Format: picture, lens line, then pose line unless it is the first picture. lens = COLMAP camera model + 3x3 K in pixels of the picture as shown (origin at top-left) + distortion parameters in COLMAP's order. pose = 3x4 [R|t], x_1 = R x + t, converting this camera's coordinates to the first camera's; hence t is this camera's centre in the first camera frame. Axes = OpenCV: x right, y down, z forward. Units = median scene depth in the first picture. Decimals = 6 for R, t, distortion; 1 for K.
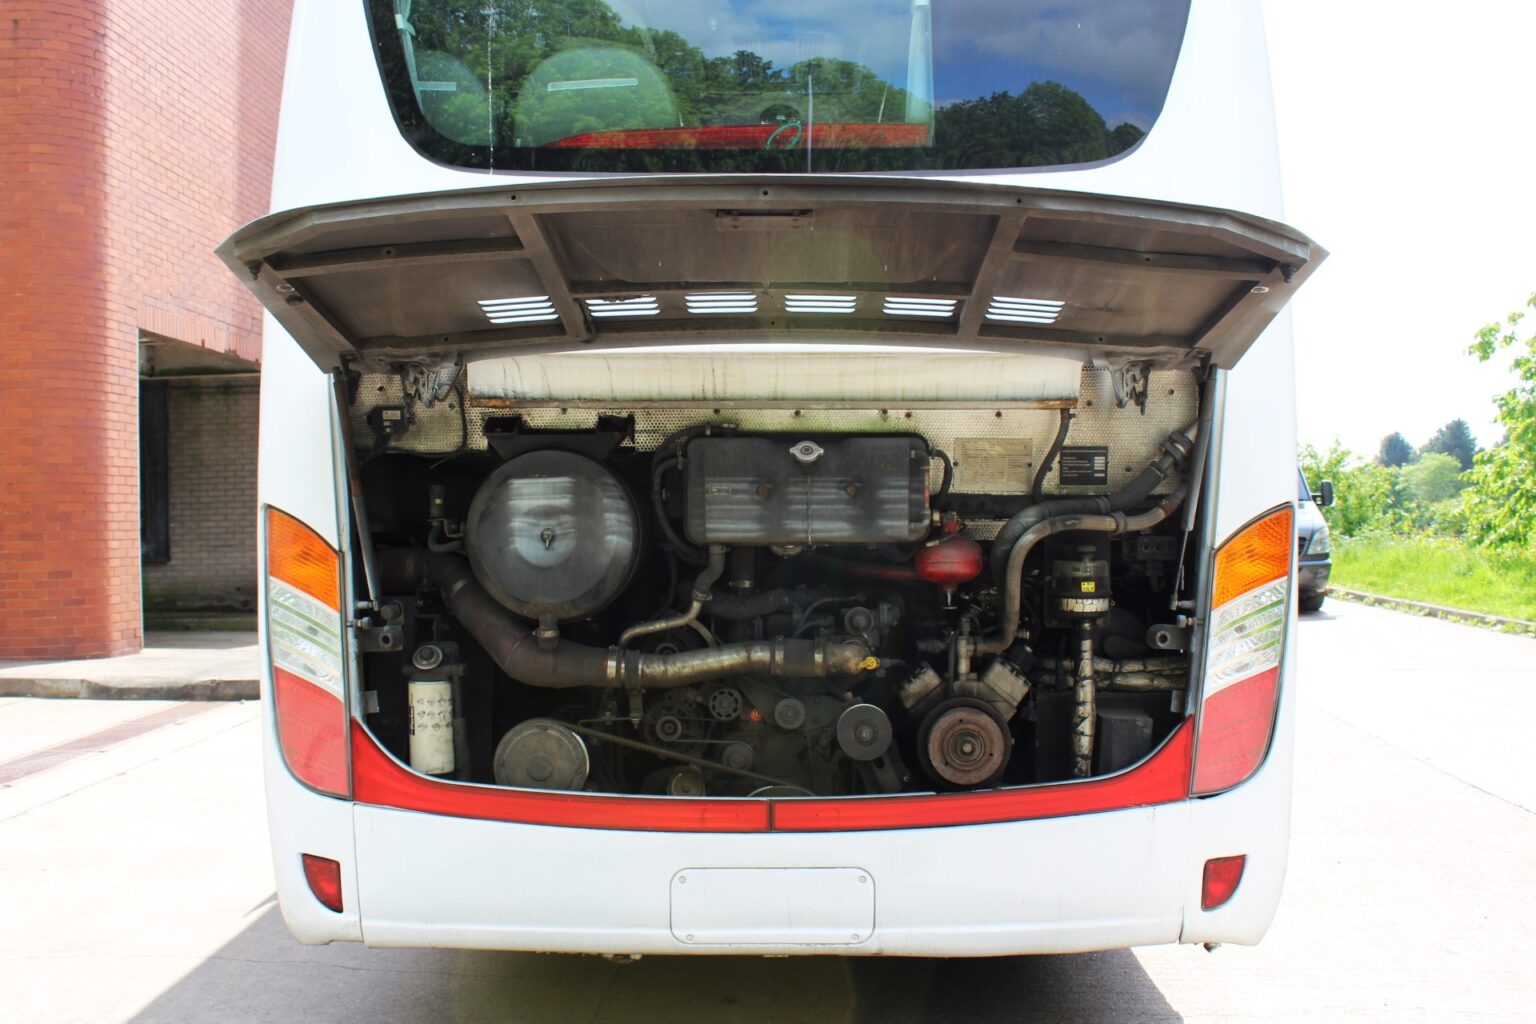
lens RADIAL K [[1206.5, 0, 768.0], [0, 1206.5, 512.0], [0, 0, 1]] dist [0.003567, 0.001859]
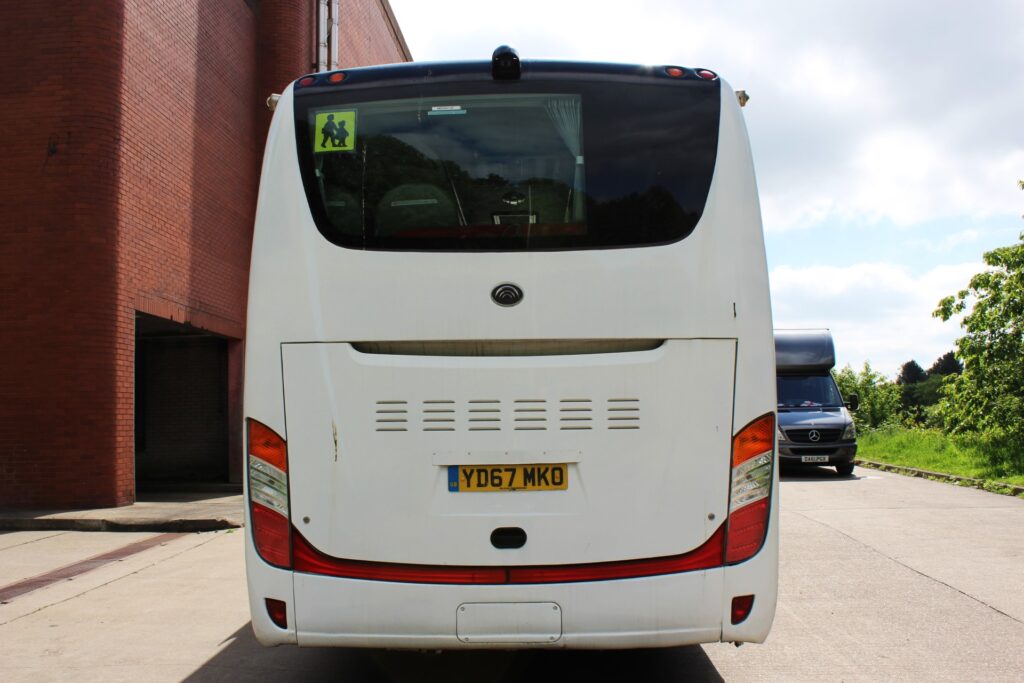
lens RADIAL K [[1211.2, 0, 512.0], [0, 1211.2, 341.5], [0, 0, 1]] dist [0.004018, -0.352080]
pose [[0.999745, -0.009860, -0.020297, 0.035933], [0.008770, 0.998551, -0.053092, -0.014693], [0.020791, 0.052900, 0.998383, -0.662516]]
